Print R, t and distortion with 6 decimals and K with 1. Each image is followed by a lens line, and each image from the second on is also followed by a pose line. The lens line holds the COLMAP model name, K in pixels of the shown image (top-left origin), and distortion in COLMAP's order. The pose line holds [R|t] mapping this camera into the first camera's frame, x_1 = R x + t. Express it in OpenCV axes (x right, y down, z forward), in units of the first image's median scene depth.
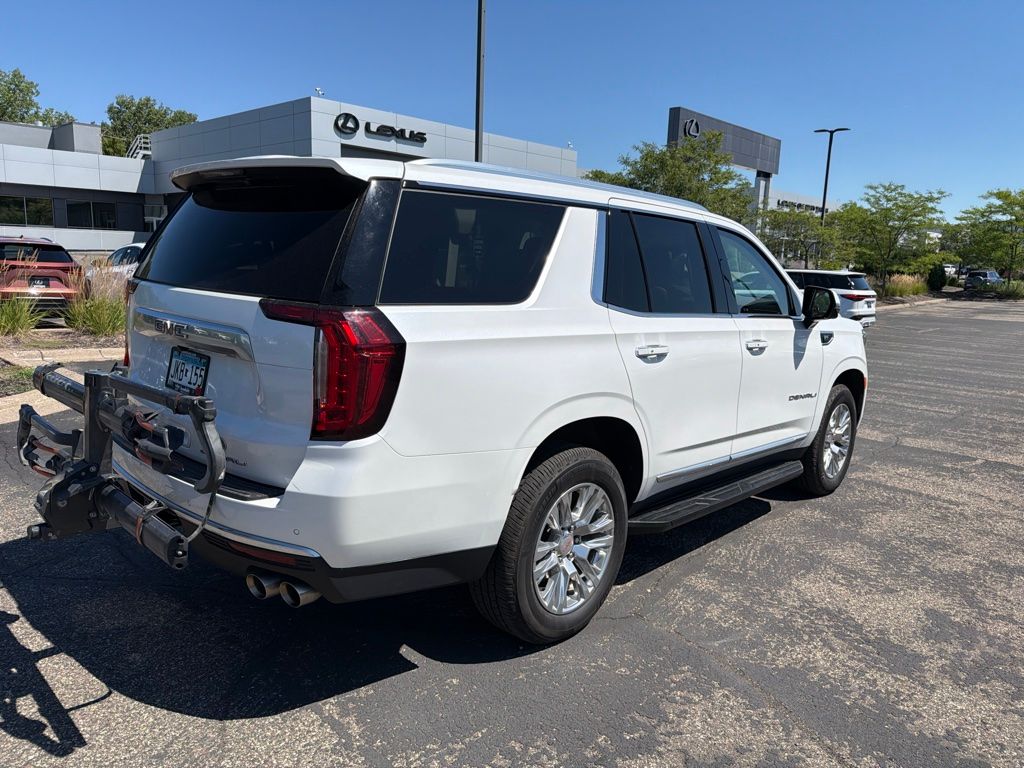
lens RADIAL K [[718.3, 0, 511.2], [0, 718.3, 378.0], [0, 0, 1]] dist [0.041010, -0.051745]
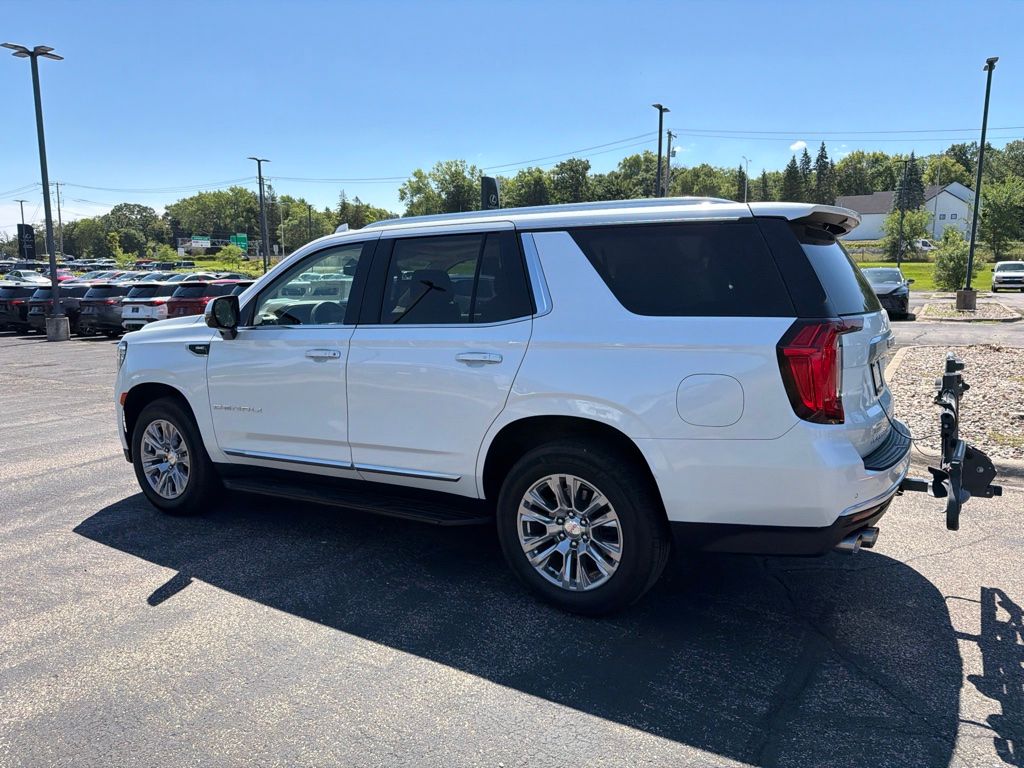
lens RADIAL K [[725.5, 0, 510.9], [0, 725.5, 383.1], [0, 0, 1]] dist [0.065267, -0.082074]
pose [[-0.203486, -0.177335, 0.962884, -1.201508], [0.156703, 0.964883, 0.210819, -0.284377], [-0.966456, 0.193785, -0.168551, 1.413789]]
